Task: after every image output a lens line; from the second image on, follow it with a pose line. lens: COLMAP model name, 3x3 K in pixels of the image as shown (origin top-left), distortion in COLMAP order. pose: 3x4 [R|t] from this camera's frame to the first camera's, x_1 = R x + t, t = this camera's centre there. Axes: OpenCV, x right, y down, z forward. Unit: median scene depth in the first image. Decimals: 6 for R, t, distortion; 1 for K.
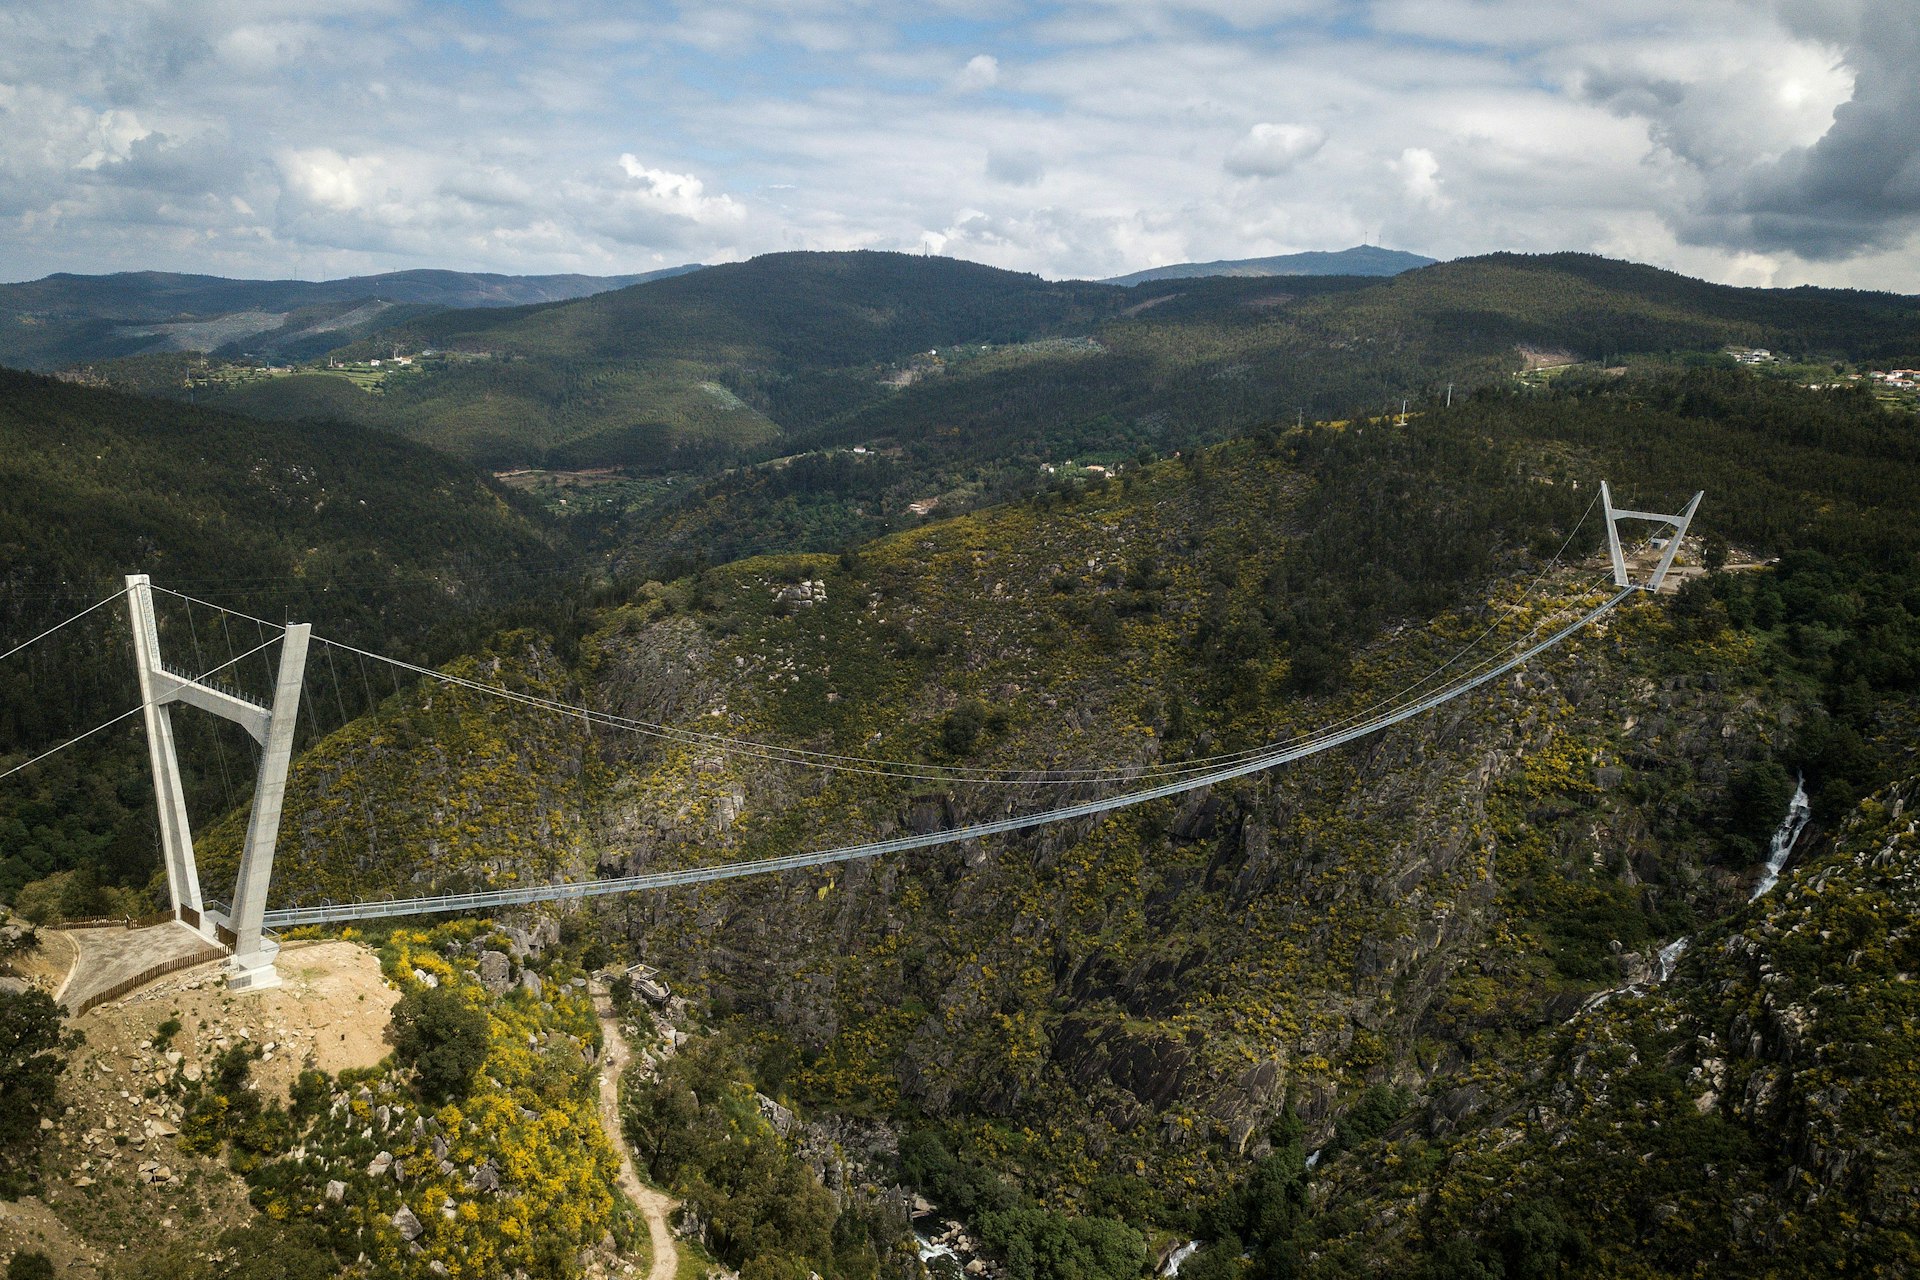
lens RADIAL K [[1617.0, 0, 962.7], [0, 1617.0, 634.2], [0, 0, 1]] dist [0.016795, -0.029250]
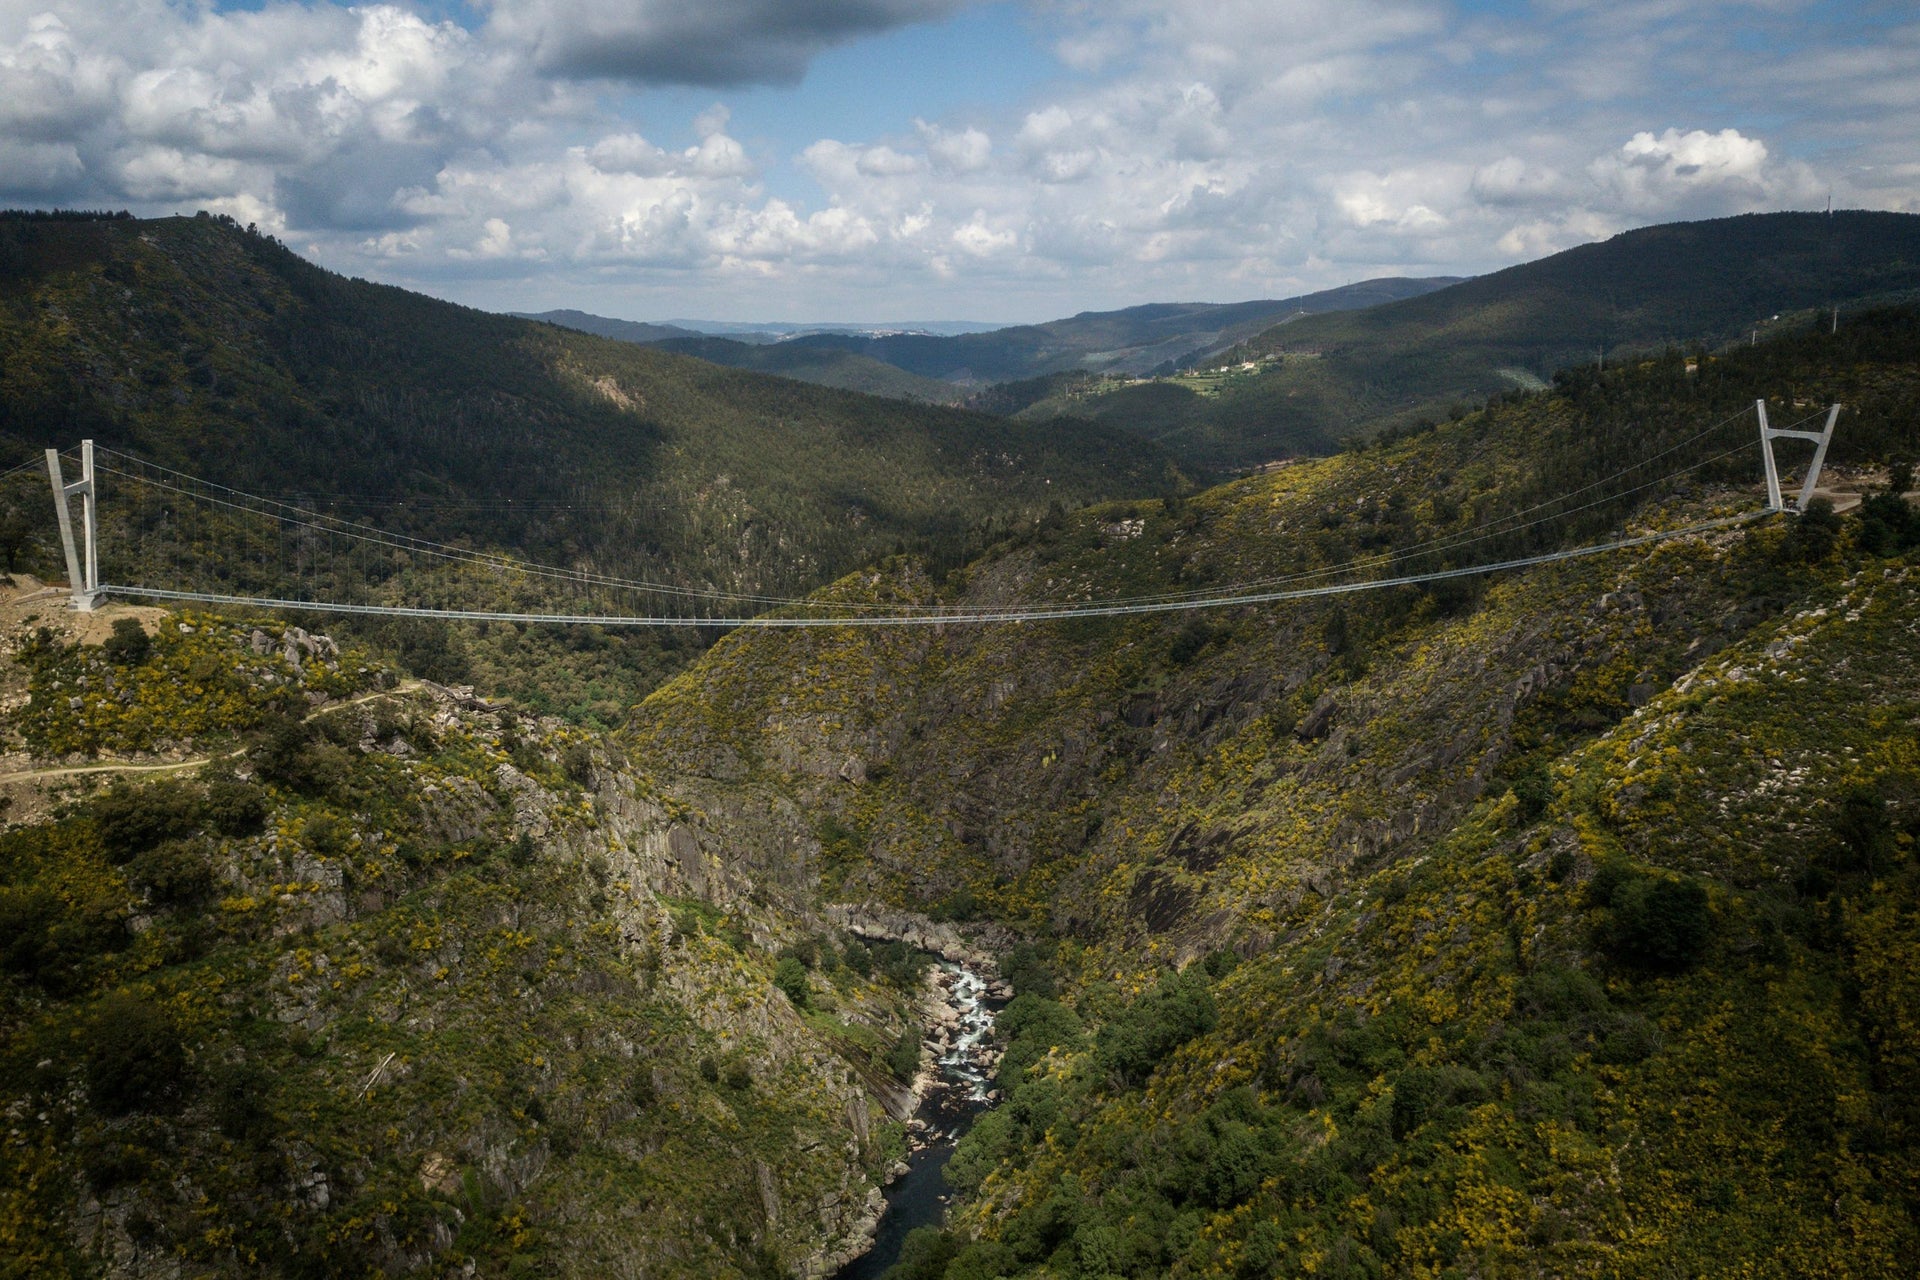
lens RADIAL K [[1617.0, 0, 956.2], [0, 1617.0, 641.2], [0, 0, 1]] dist [0.016795, -0.029250]
pose [[0.801827, 0.036747, -0.596425, 0.616835], [-0.036851, 0.999248, 0.012025, 0.056083], [0.596419, 0.012337, 0.802579, -0.046212]]
